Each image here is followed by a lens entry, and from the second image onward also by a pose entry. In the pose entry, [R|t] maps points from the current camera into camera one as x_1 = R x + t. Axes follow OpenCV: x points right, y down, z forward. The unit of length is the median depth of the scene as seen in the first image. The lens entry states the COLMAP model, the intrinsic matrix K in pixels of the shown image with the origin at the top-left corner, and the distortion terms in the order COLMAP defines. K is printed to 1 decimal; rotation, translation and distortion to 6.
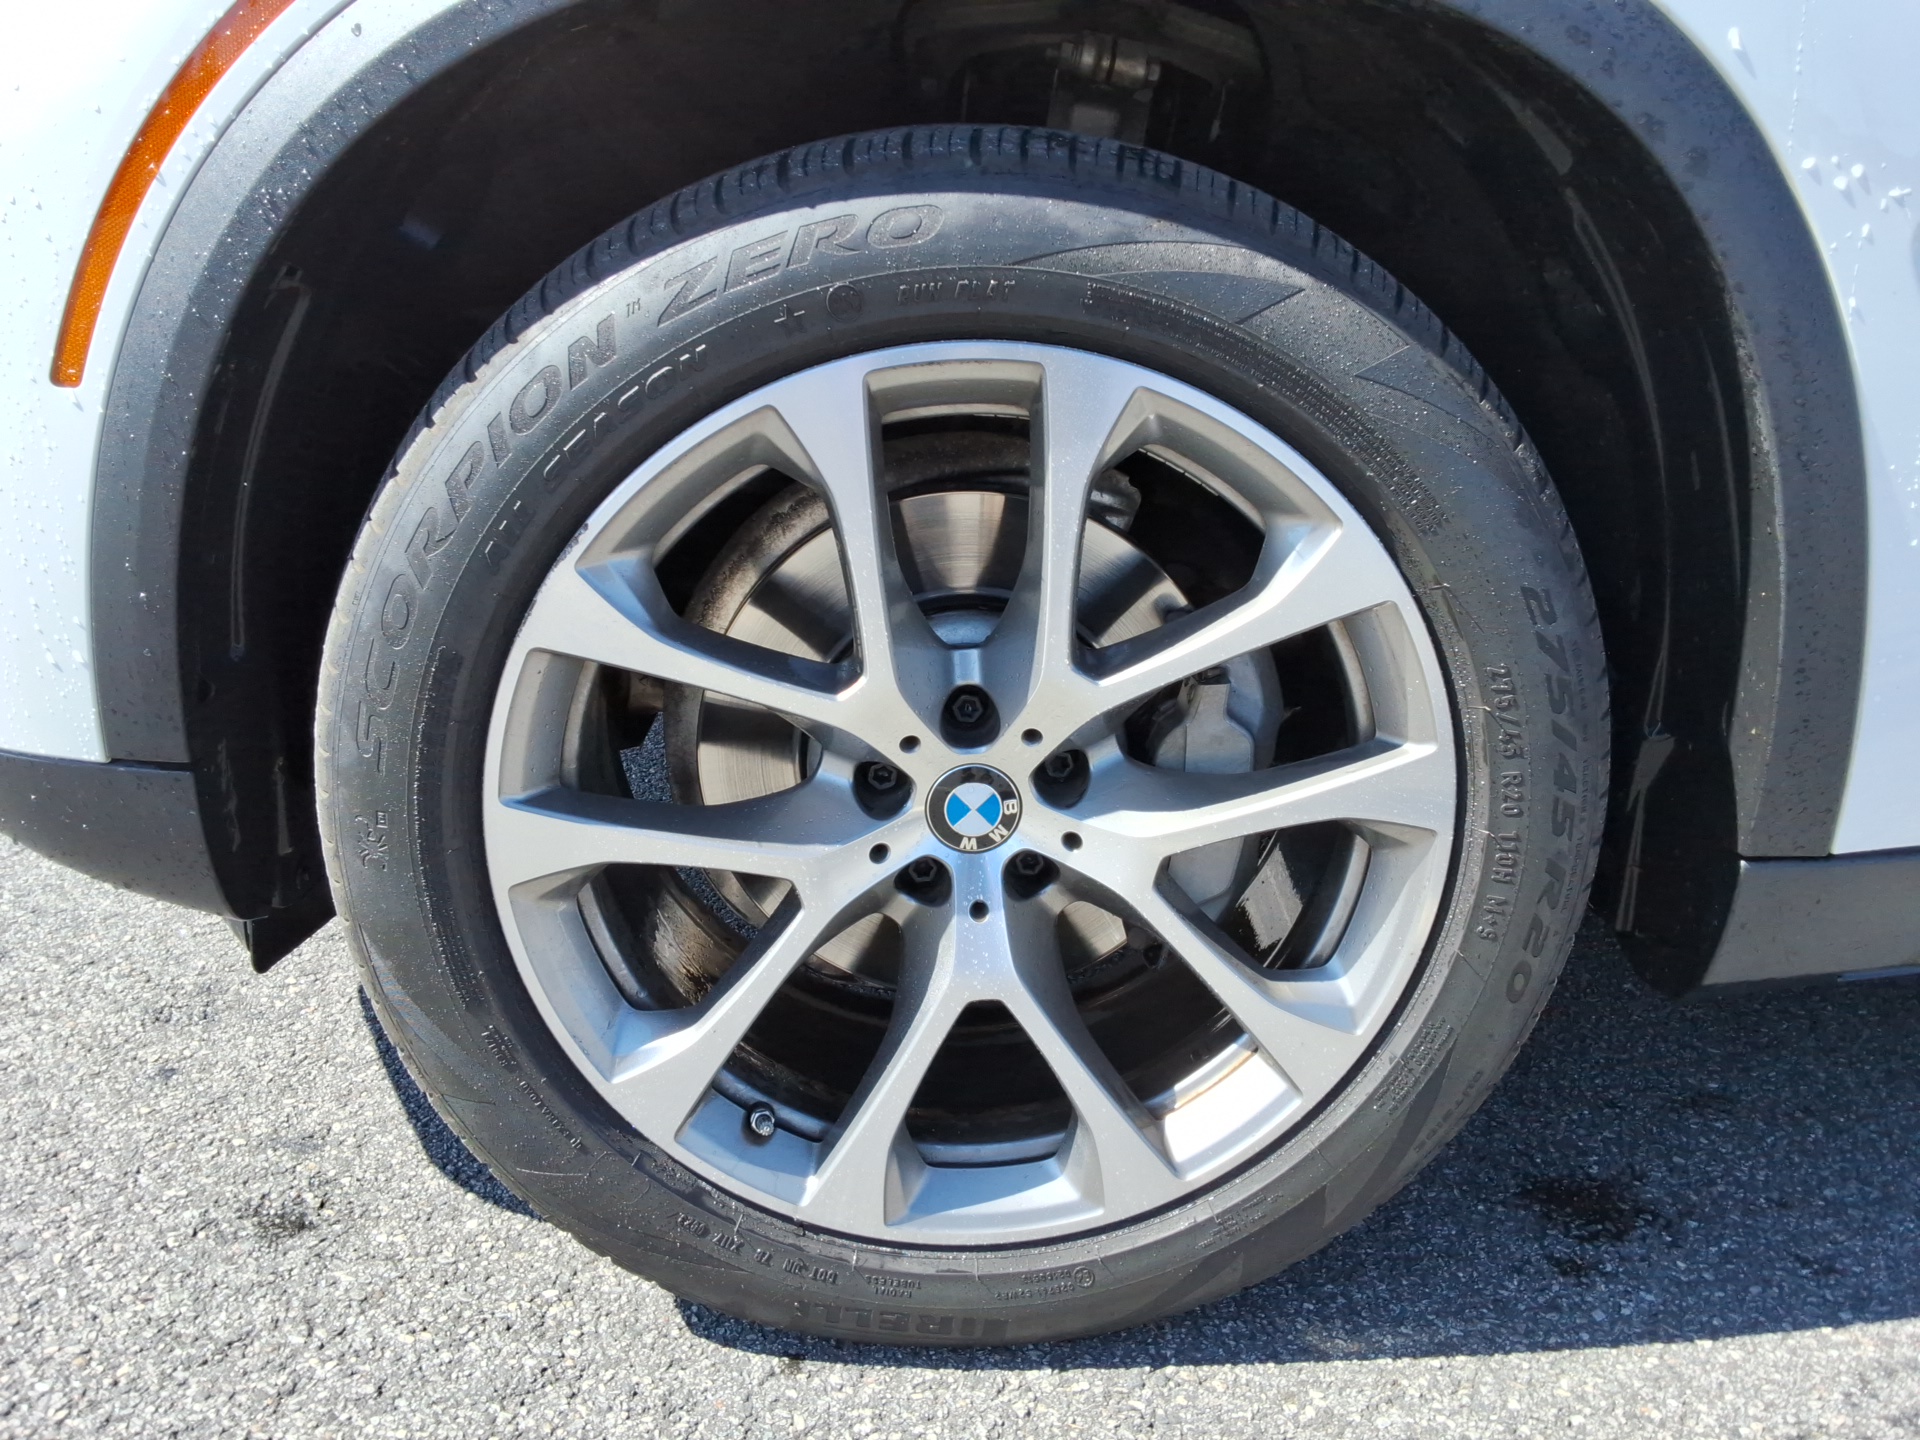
lens RADIAL K [[1611.8, 0, 972.2], [0, 1611.8, 711.3], [0, 0, 1]] dist [0.070641, -0.077778]
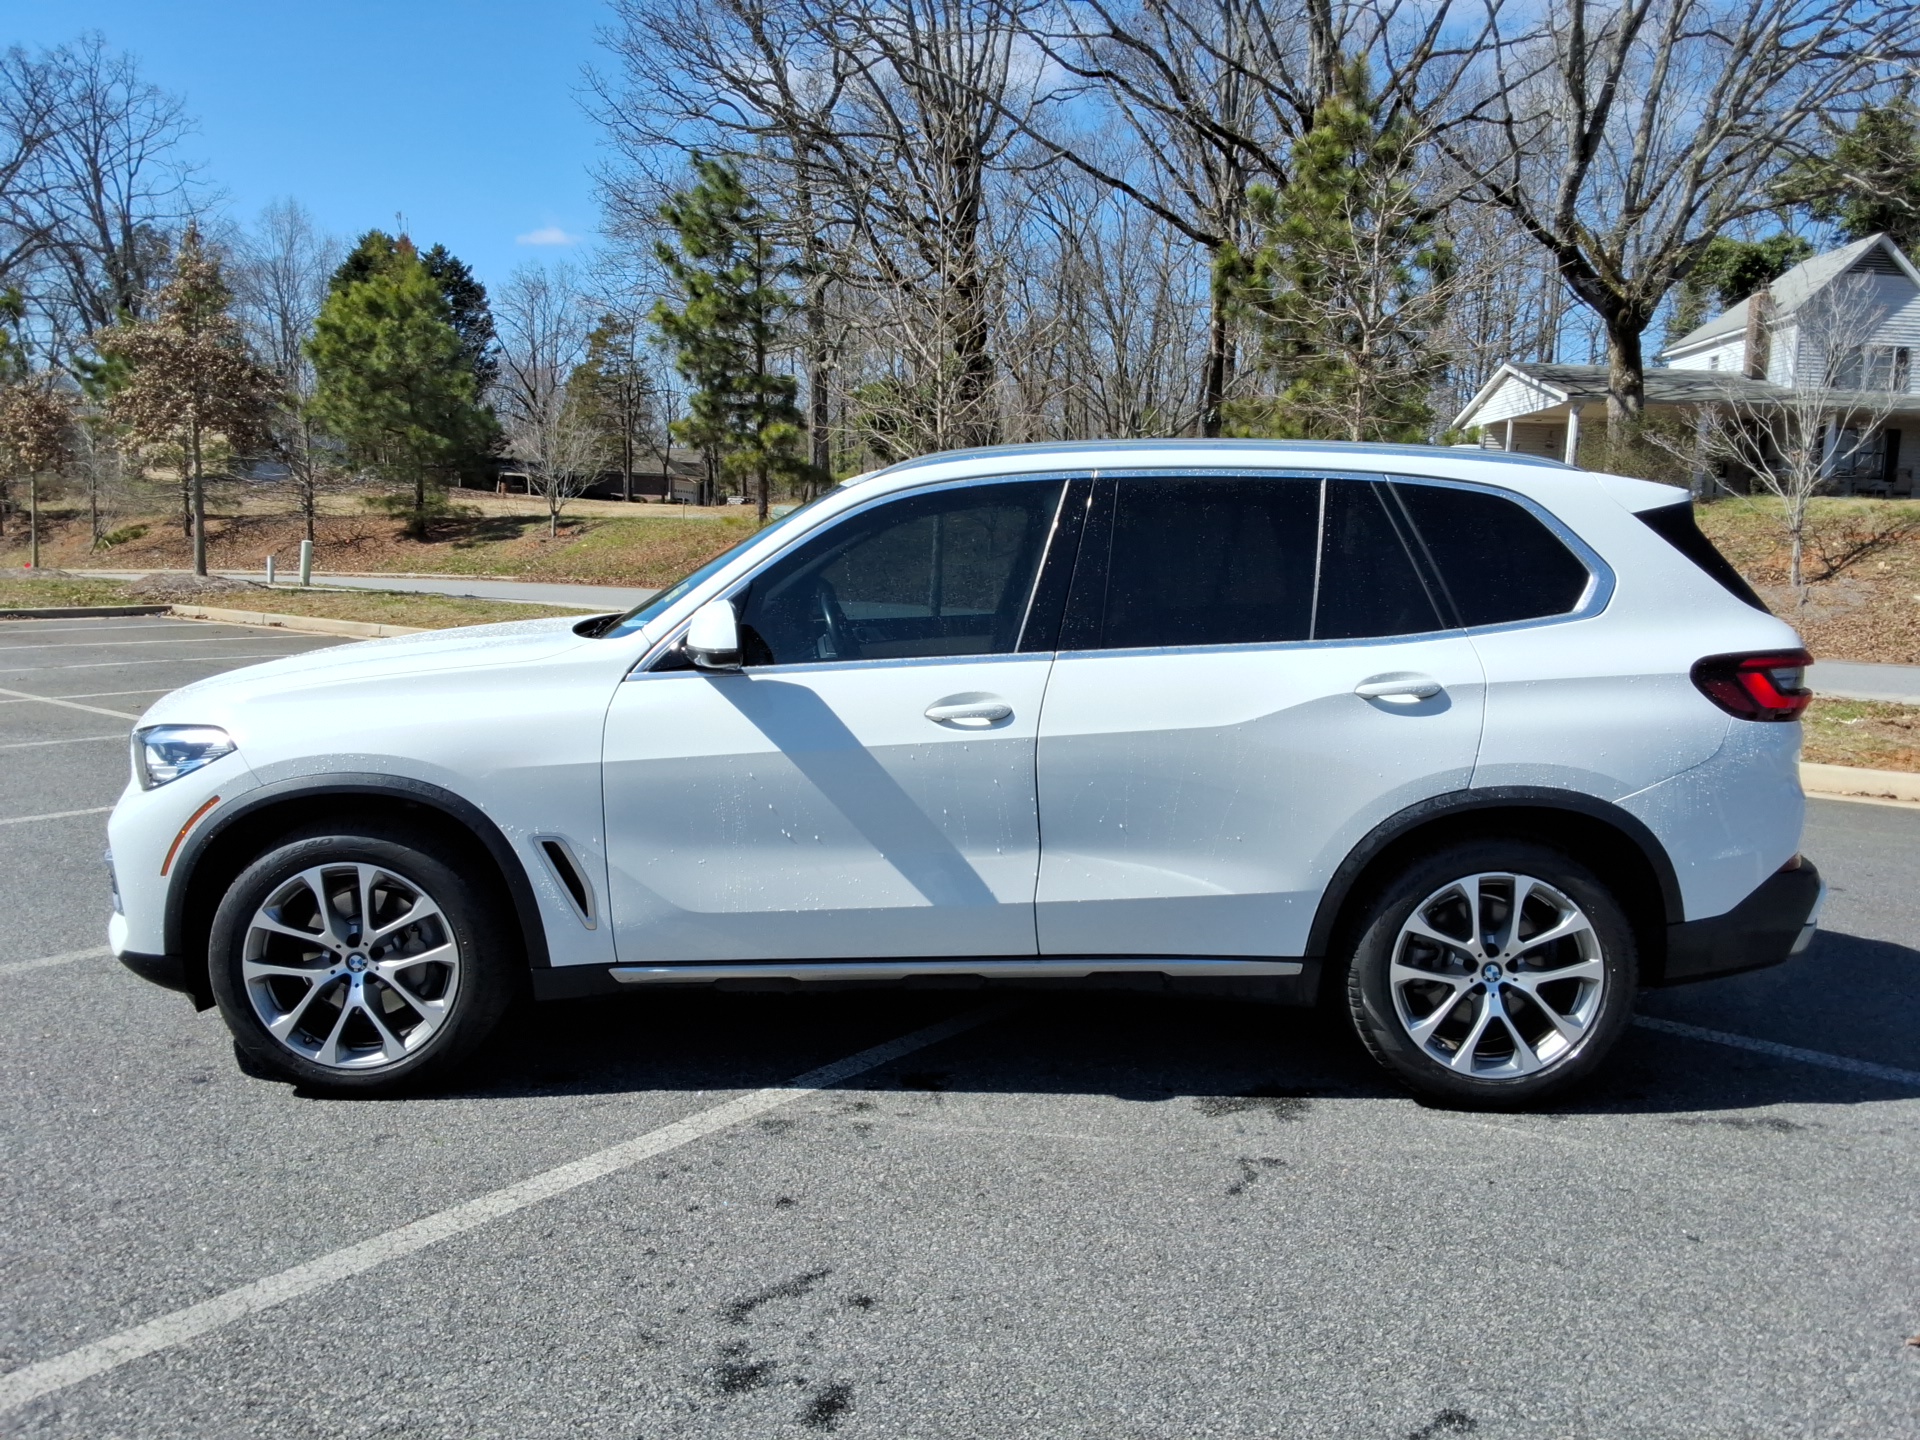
lens RADIAL K [[1611.8, 0, 957.4], [0, 1611.8, 716.5], [0, 0, 1]] dist [0.070641, -0.077778]
pose [[0.998561, -0.035057, -0.040576, 1.855467], [0.025524, 0.976213, -0.215307, 0.406856], [0.047159, 0.213961, 0.975703, -3.426570]]
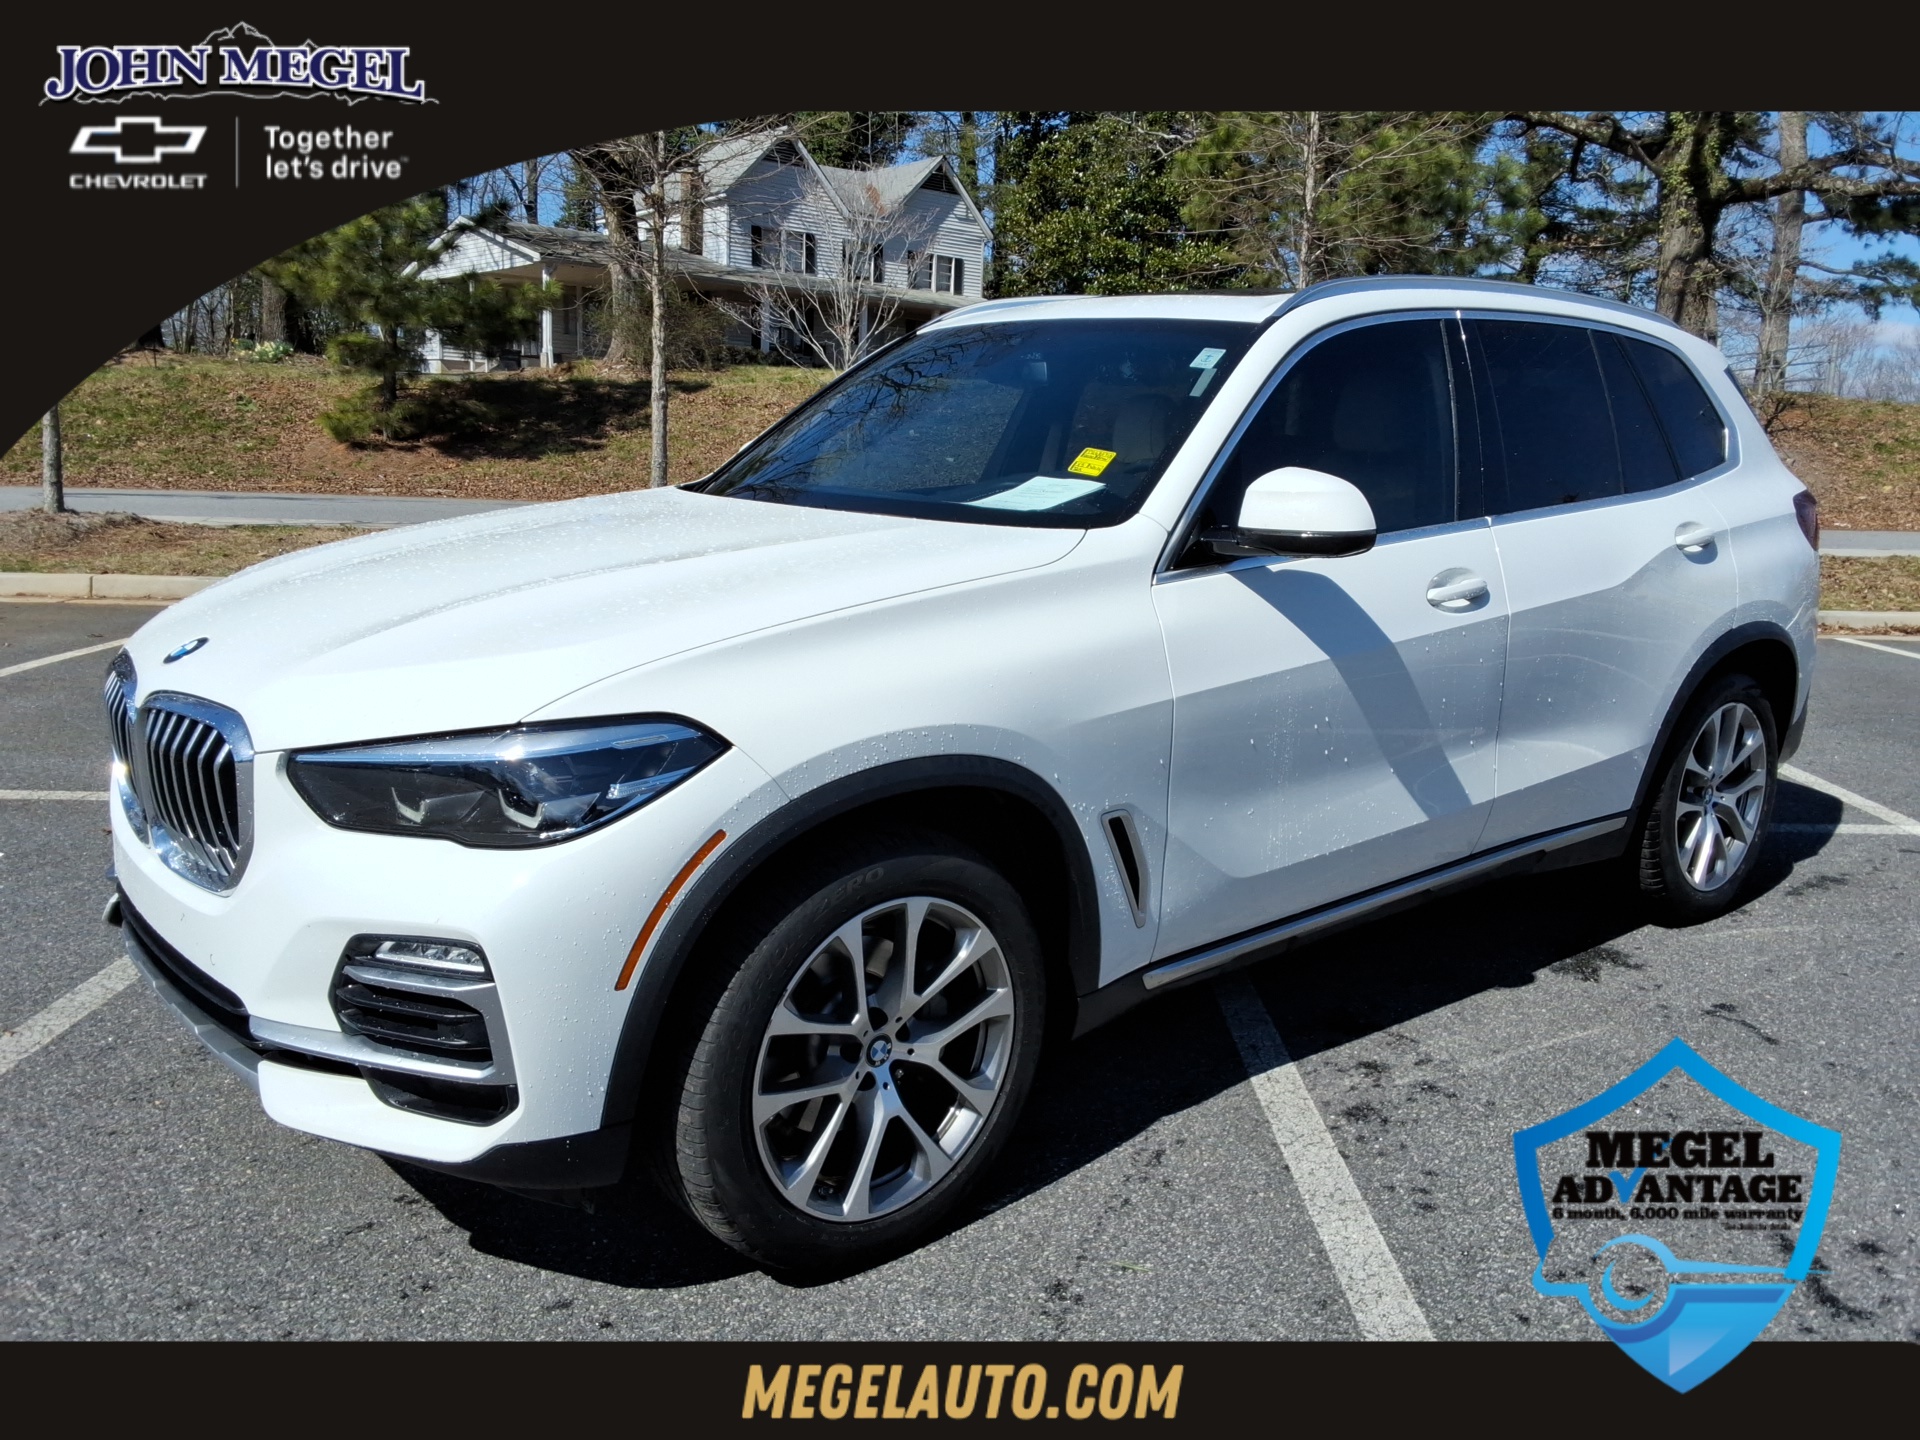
lens RADIAL K [[1611.8, 0, 960.4], [0, 1611.8, 711.5], [0, 0, 1]] dist [0.070641, -0.077778]
pose [[0.777612, -0.152070, 0.610077, -1.538048], [0.218782, 0.975117, -0.035802, -0.389381], [-0.589452, 0.161314, 0.791533, -1.438794]]
